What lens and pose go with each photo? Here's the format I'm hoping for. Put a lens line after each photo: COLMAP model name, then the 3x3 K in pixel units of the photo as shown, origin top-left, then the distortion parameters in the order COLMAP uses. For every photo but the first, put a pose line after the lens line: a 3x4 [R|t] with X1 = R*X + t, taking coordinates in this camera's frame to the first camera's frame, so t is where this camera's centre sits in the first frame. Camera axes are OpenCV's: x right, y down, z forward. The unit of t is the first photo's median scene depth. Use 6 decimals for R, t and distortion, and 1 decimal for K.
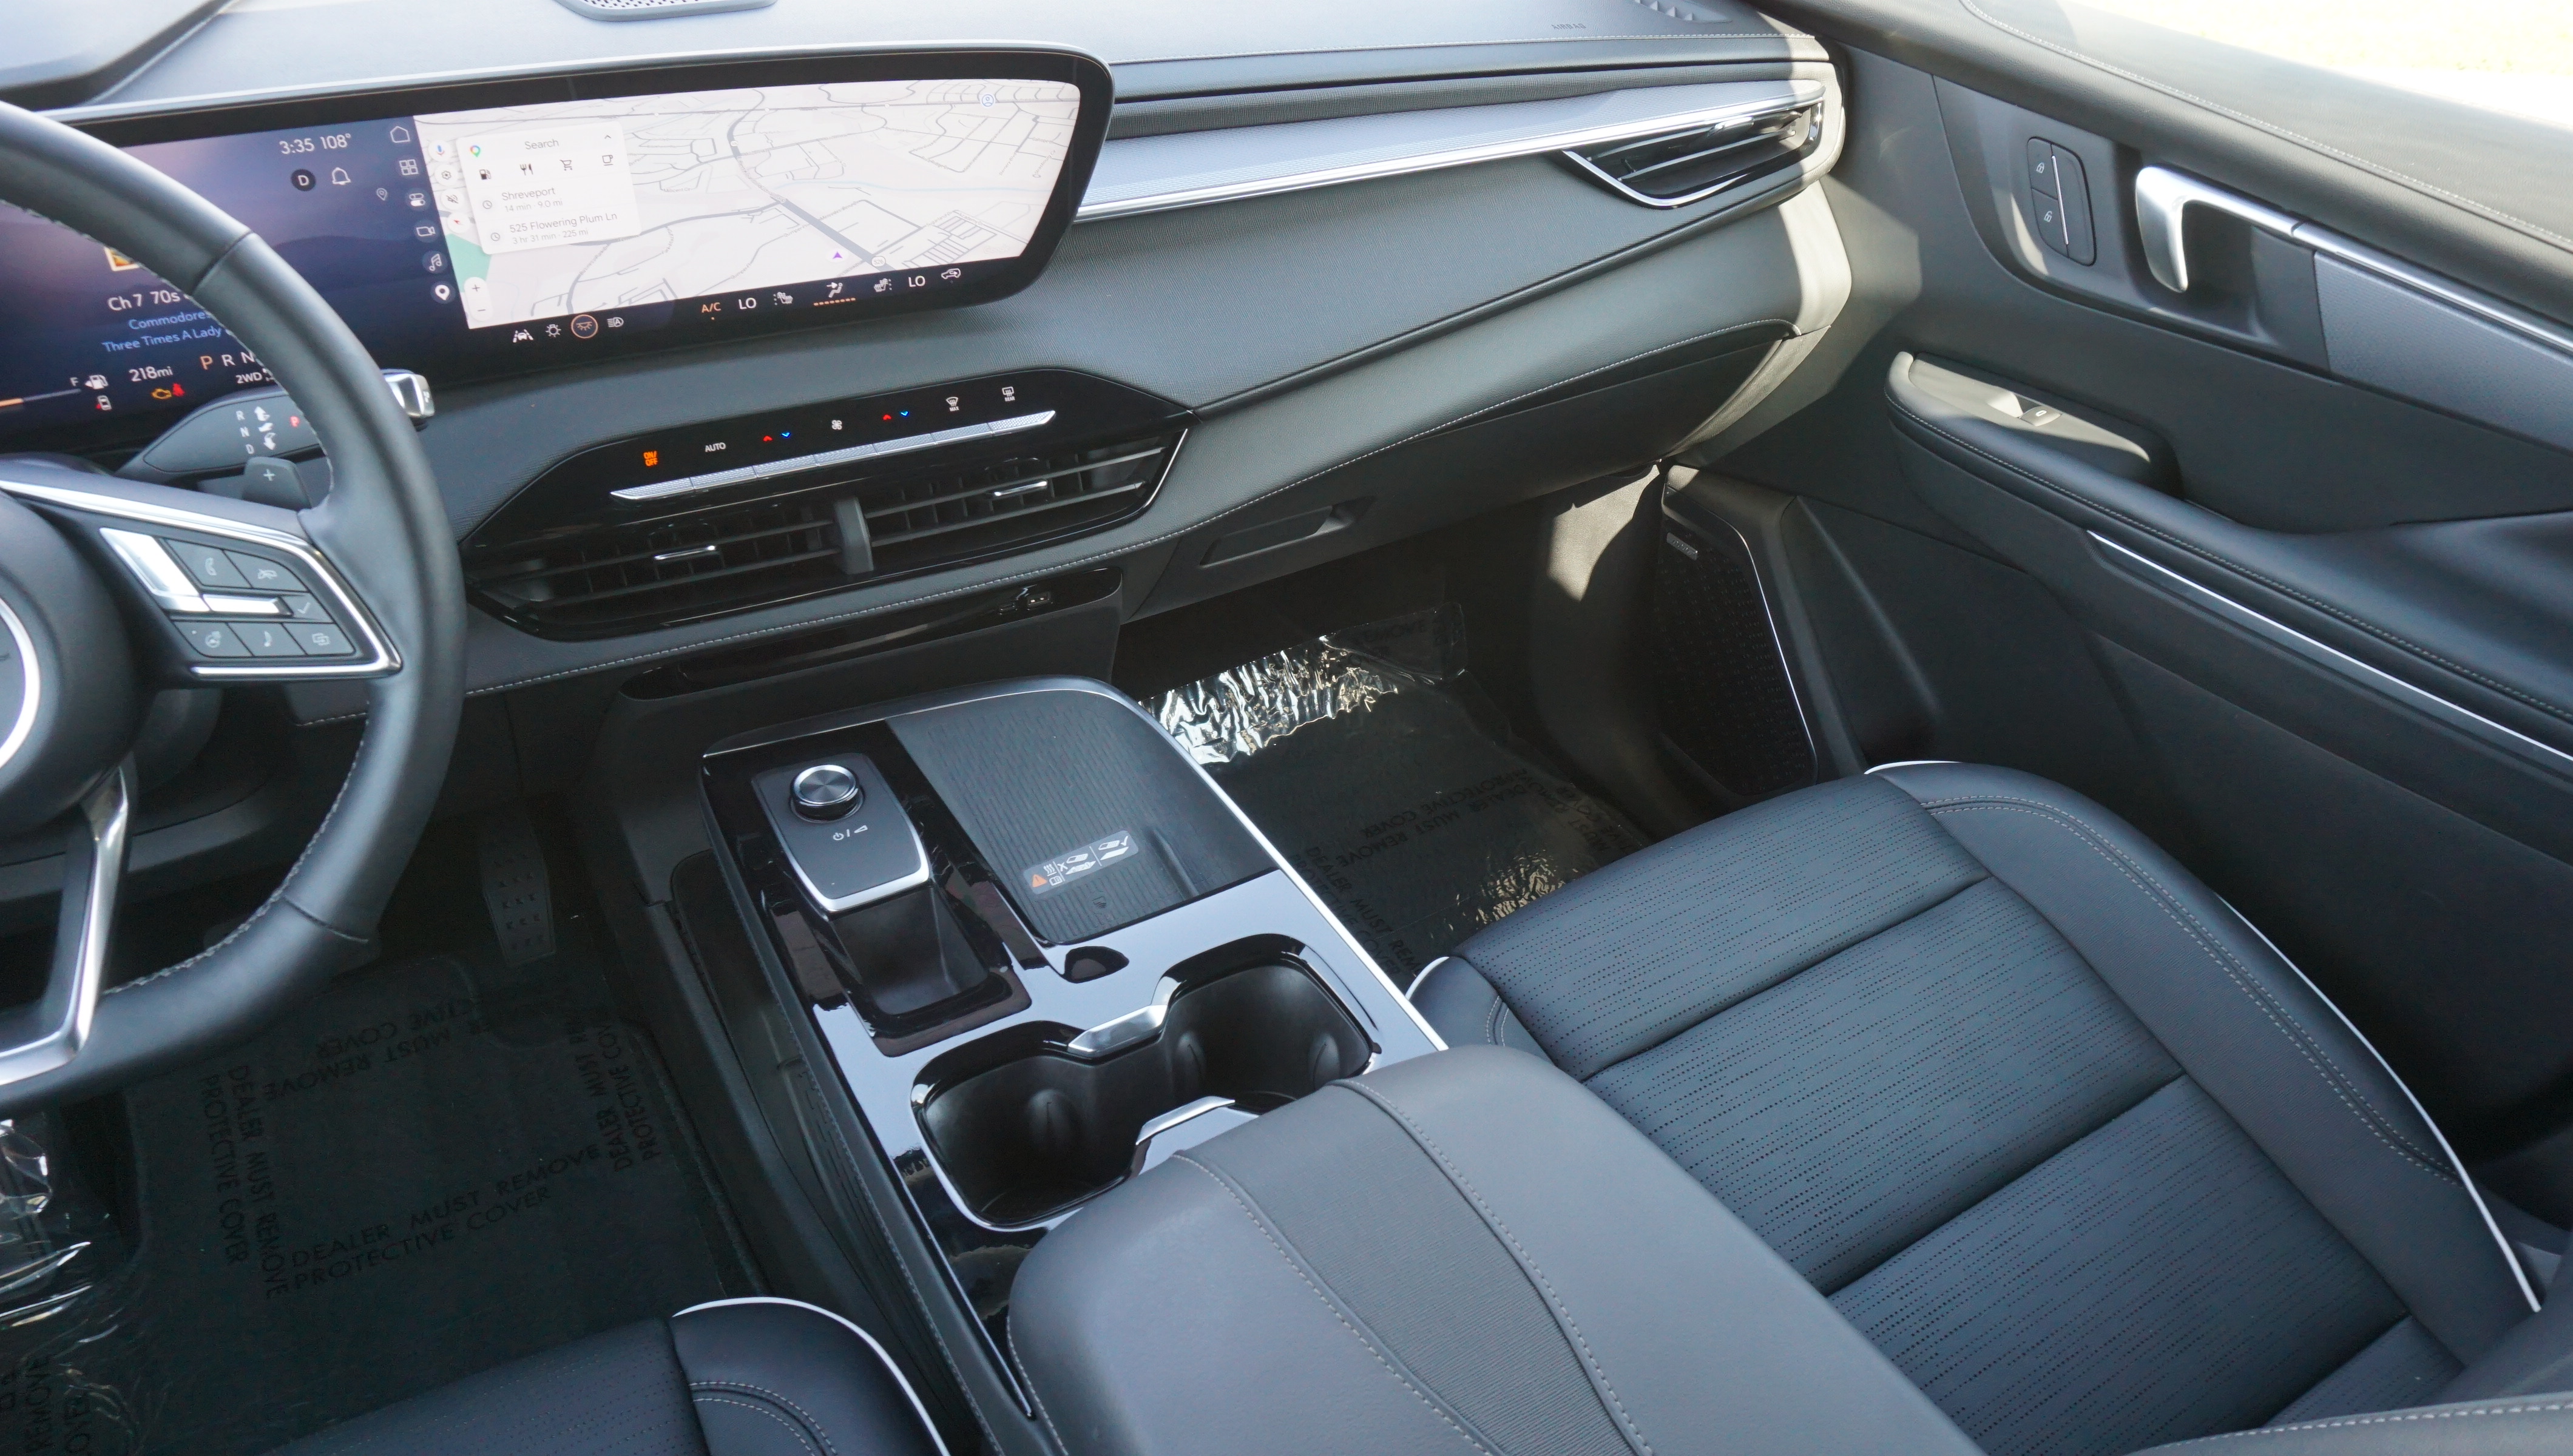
lens RADIAL K [[1722.8, 0, 1272.3], [0, 1722.8, 714.0], [0, 0, 1]] dist [-0.018931, 0.005349]
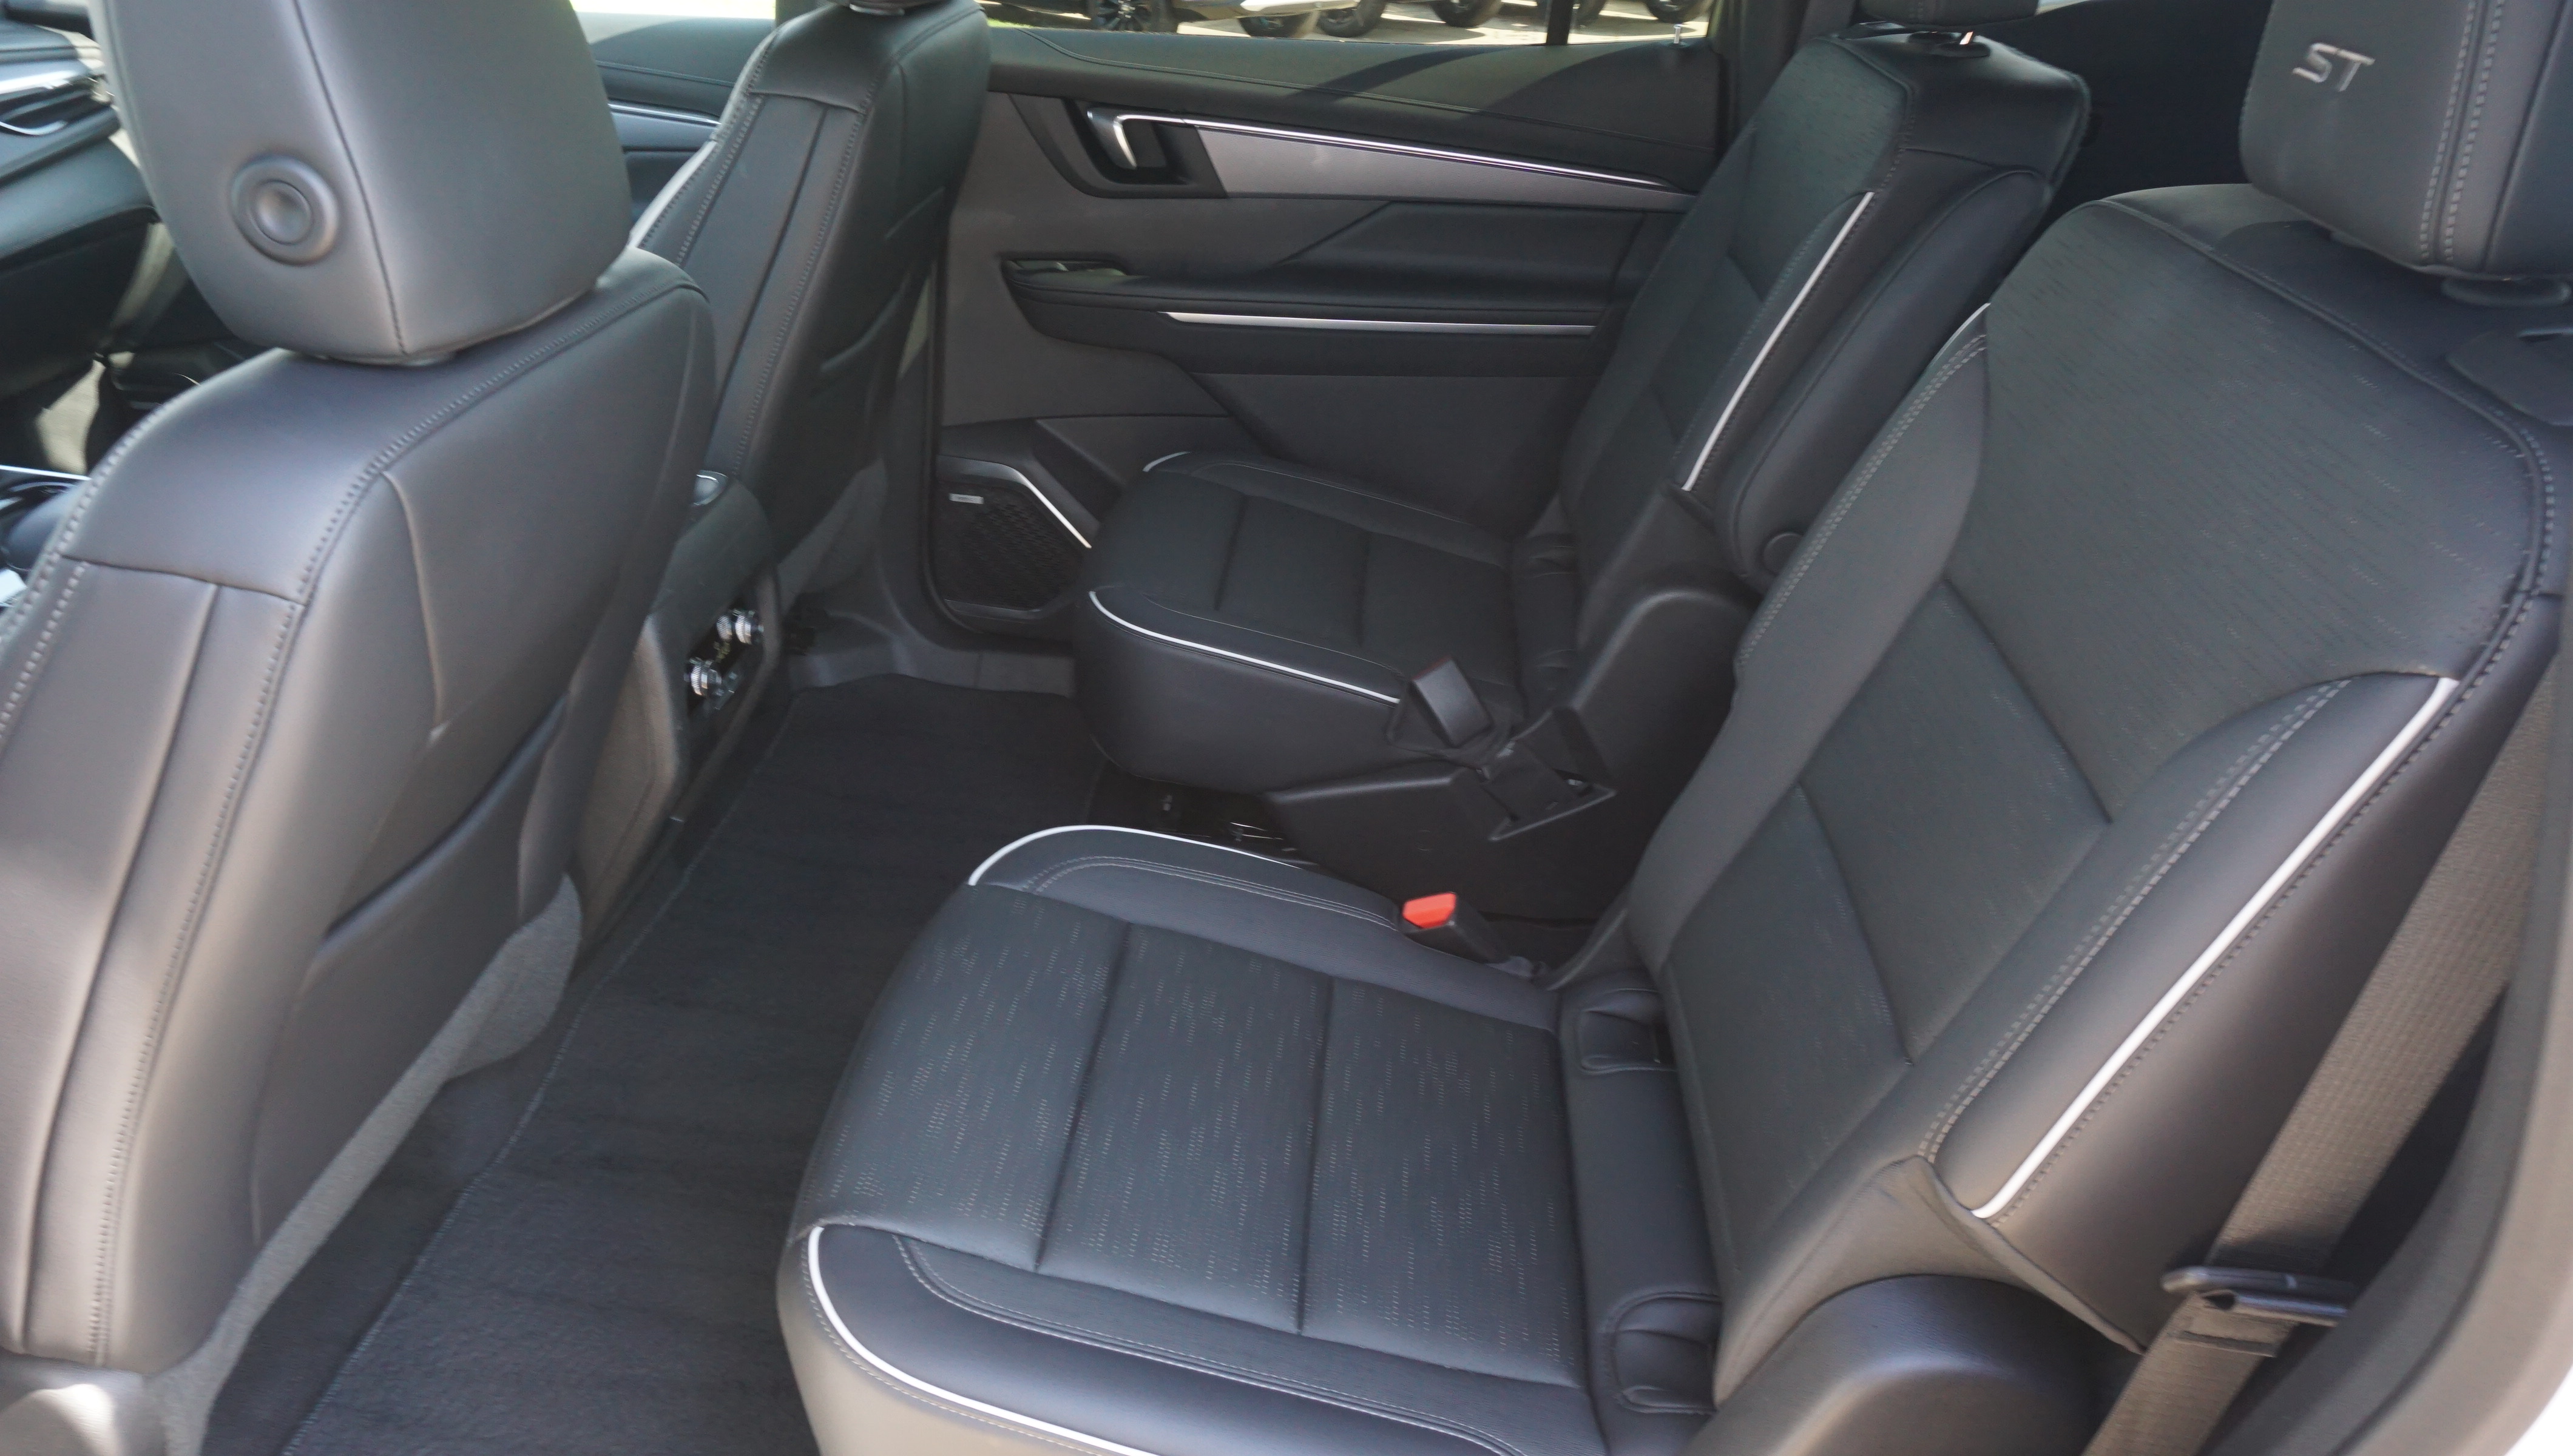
lens RADIAL K [[1741.0, 0, 1283.6], [0, 1741.0, 683.9], [0, 0, 1]] dist [-0.040588, 0.044506]
pose [[0.591427, -0.351767, 0.725585, -0.542088], [0.429254, 0.899081, 0.085992, 0.658763], [-0.682609, 0.260603, 0.682738, -0.938874]]
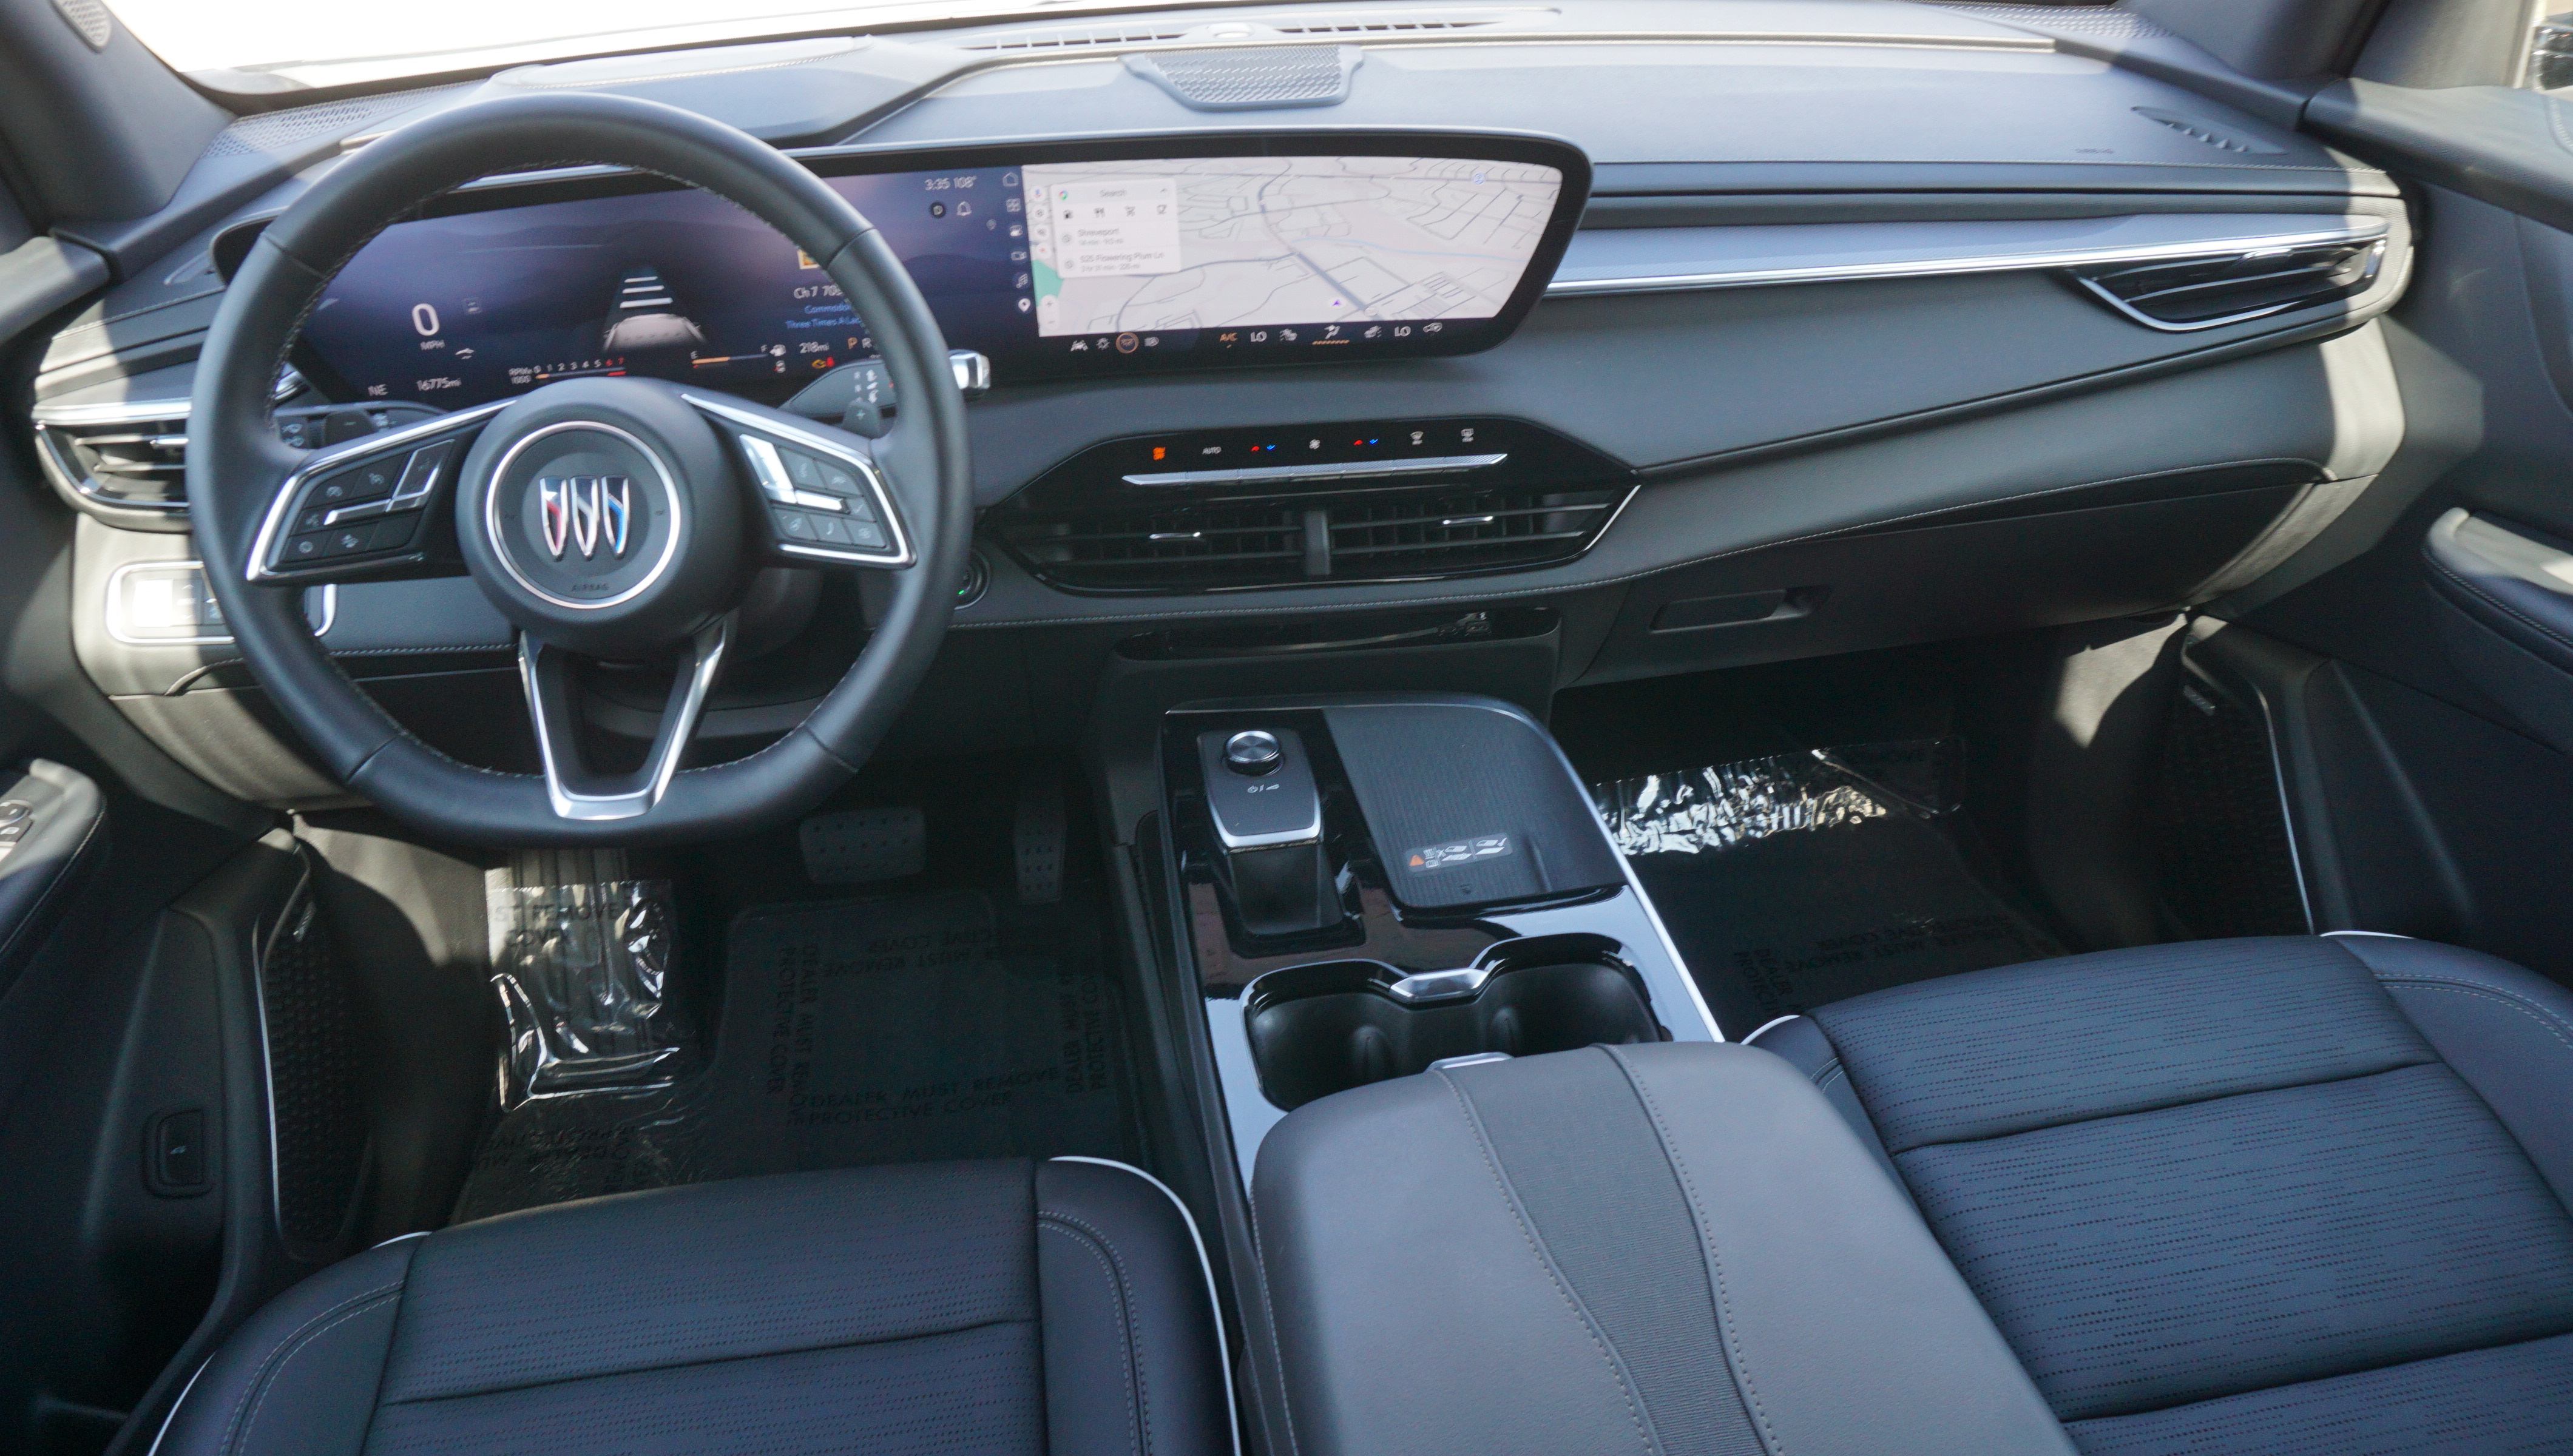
lens RADIAL K [[1728.8, 0, 1286.5], [0, 1728.8, 728.0], [0, 0, 1]] dist [-0.041671, 0.038295]
pose [[0.929596, 0.143926, -0.339316, 0.154674], [-0.169746, 0.984342, -0.047514, 0.079908], [0.327165, 0.101767, 0.939472, -0.086964]]
